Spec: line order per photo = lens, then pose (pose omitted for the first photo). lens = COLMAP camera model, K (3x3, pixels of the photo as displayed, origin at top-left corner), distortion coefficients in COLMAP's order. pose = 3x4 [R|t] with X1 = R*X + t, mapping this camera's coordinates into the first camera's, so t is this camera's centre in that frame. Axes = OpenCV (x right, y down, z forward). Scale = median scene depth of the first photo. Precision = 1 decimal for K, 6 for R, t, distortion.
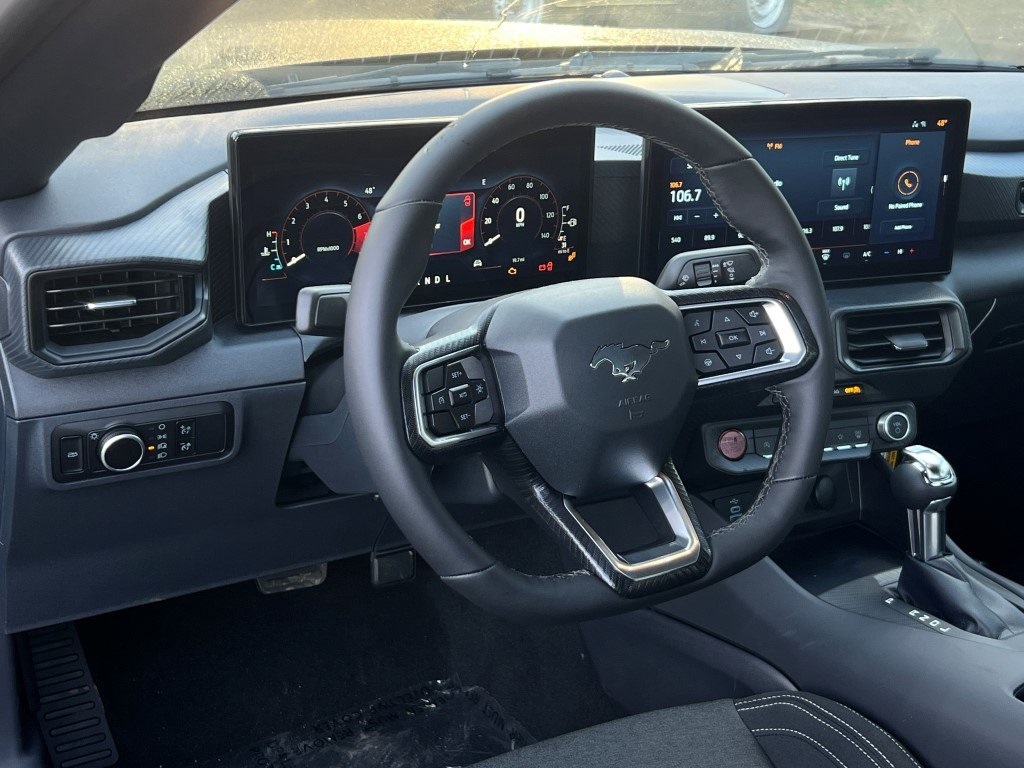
lens RADIAL K [[1442.4, 0, 507.1], [0, 1442.4, 378.0], [0, 0, 1]] dist [0.111476, 0.000000]
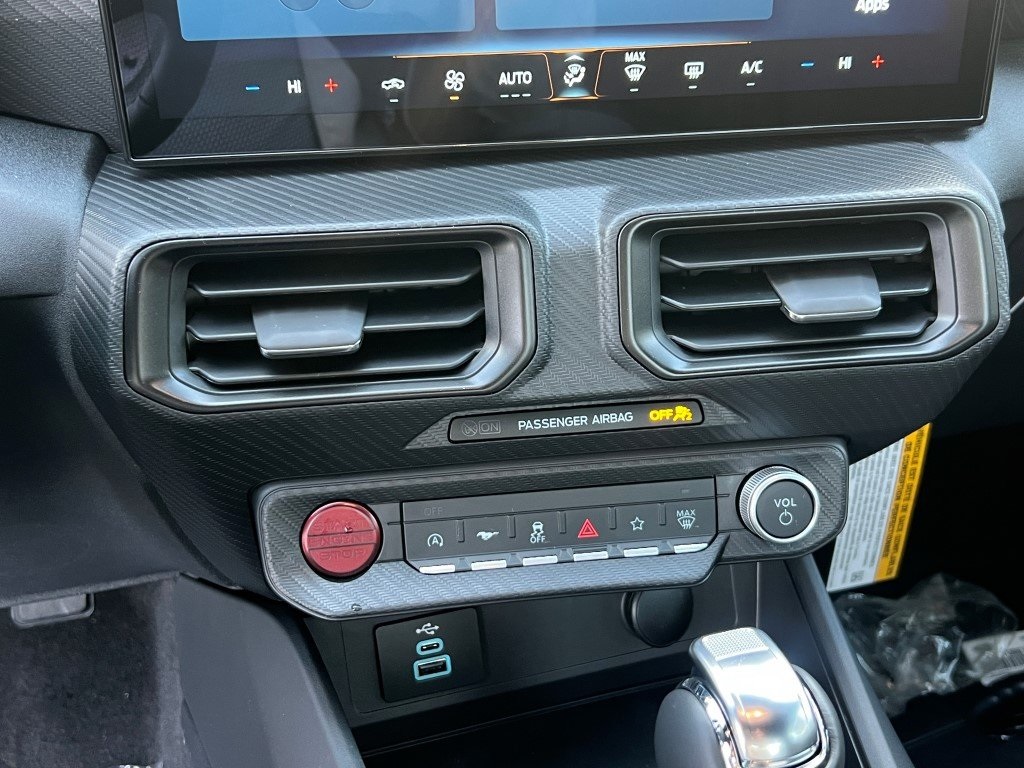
lens RADIAL K [[1207.7, 0, 521.7], [0, 1207.7, 384.5], [0, 0, 1]] dist [0.061286, 0.000000]
pose [[0.976848, 0.062971, -0.204457, 0.263938], [-0.035721, 0.990292, 0.134337, -0.042688], [0.210932, -0.123924, 0.969614, 0.665947]]
